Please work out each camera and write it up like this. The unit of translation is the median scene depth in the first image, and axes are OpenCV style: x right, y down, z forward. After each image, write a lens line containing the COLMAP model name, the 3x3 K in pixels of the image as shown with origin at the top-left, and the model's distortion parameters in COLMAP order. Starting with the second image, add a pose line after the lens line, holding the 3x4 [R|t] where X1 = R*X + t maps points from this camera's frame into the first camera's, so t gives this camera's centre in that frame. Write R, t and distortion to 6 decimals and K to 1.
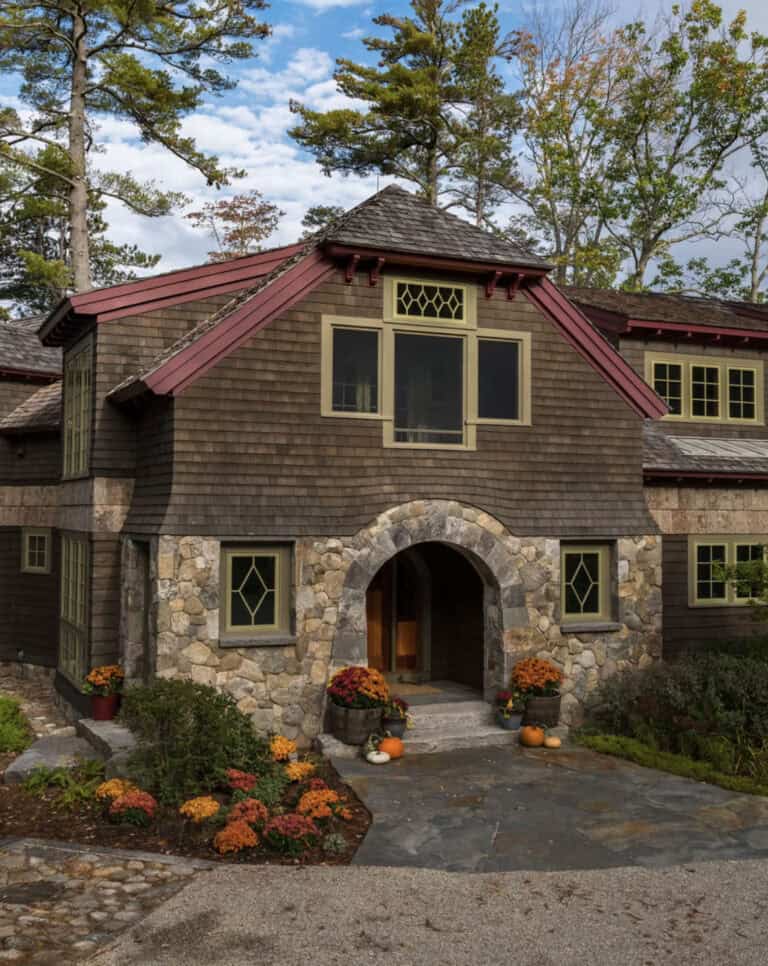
lens RADIAL K [[1058.1, 0, 382.7], [0, 1058.1, 429.6], [0, 0, 1]] dist [-0.020956, -0.007035]
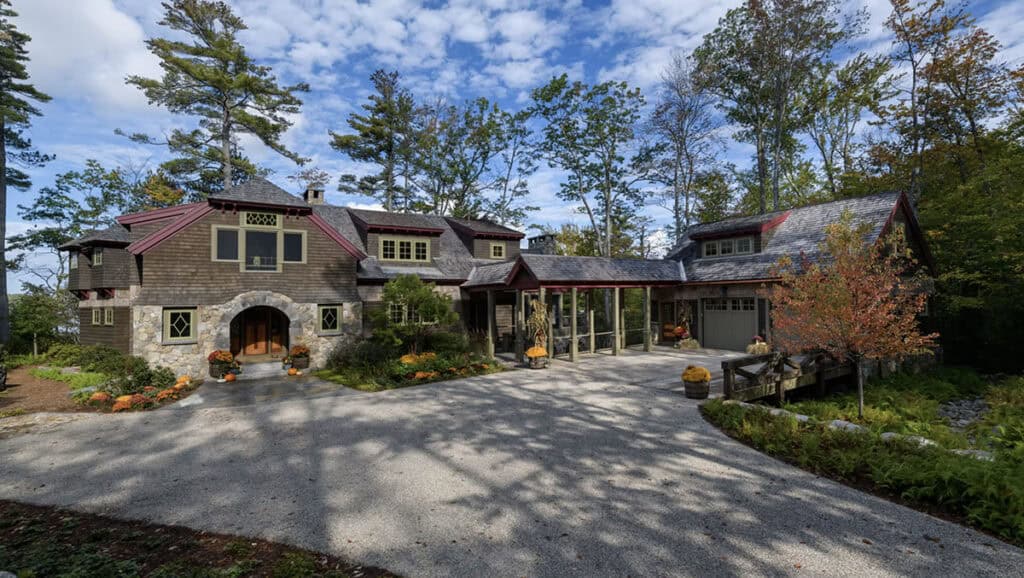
lens RADIAL K [[439.6, 0, 506.3], [0, 439.6, 276.8], [0, 0, 1]] dist [-0.000293, -0.000561]
pose [[0.986341, -0.019416, 0.163566, 0.487314], [0.014978, 0.999487, 0.028320, 0.006294], [-0.164032, -0.025483, 0.986126, -0.249893]]
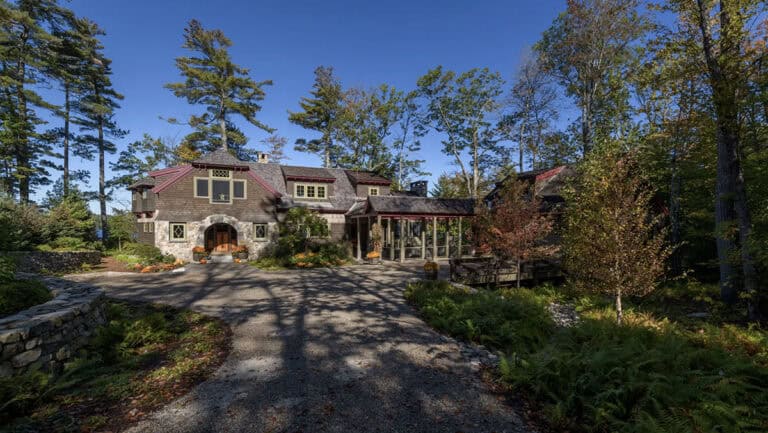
lens RADIAL K [[329.3, 0, 382.4], [0, 329.3, 227.4], [0, 0, 1]] dist [-0.000019, -0.000132]
pose [[0.999997, -0.002485, 0.000476, 0.787456], [0.002439, 0.996751, 0.080506, 0.005330], [-0.000675, -0.080505, 0.996754, -0.535823]]
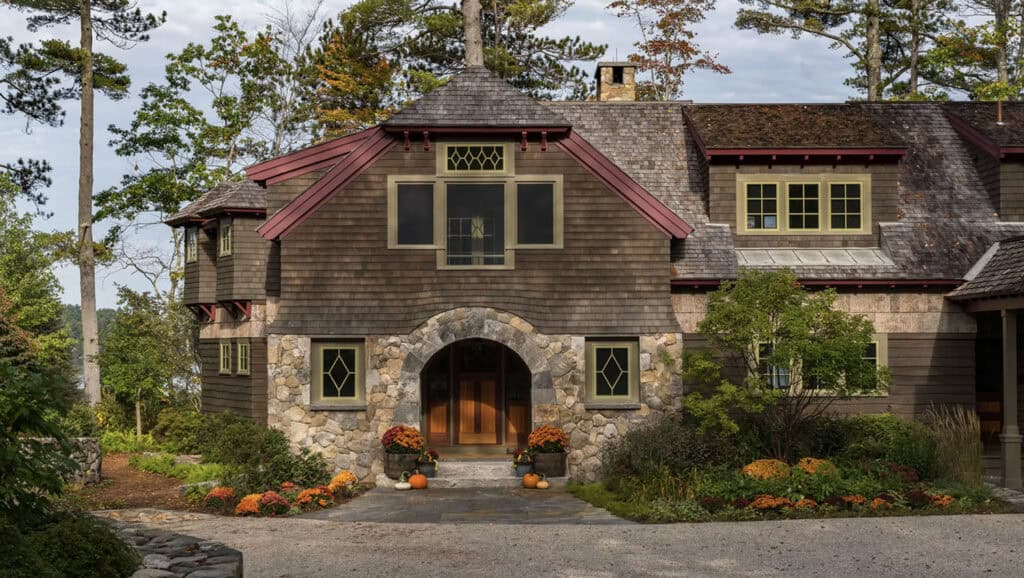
lens RADIAL K [[1490.7, 0, 580.9], [0, 1490.7, 238.4], [0, 0, 1]] dist [0.000242, -0.001525]
pose [[0.933286, -0.037642, -0.357155, 0.831076], [0.040324, 0.999187, 0.000063, -0.015337], [0.356862, -0.014461, 0.934045, -0.699809]]
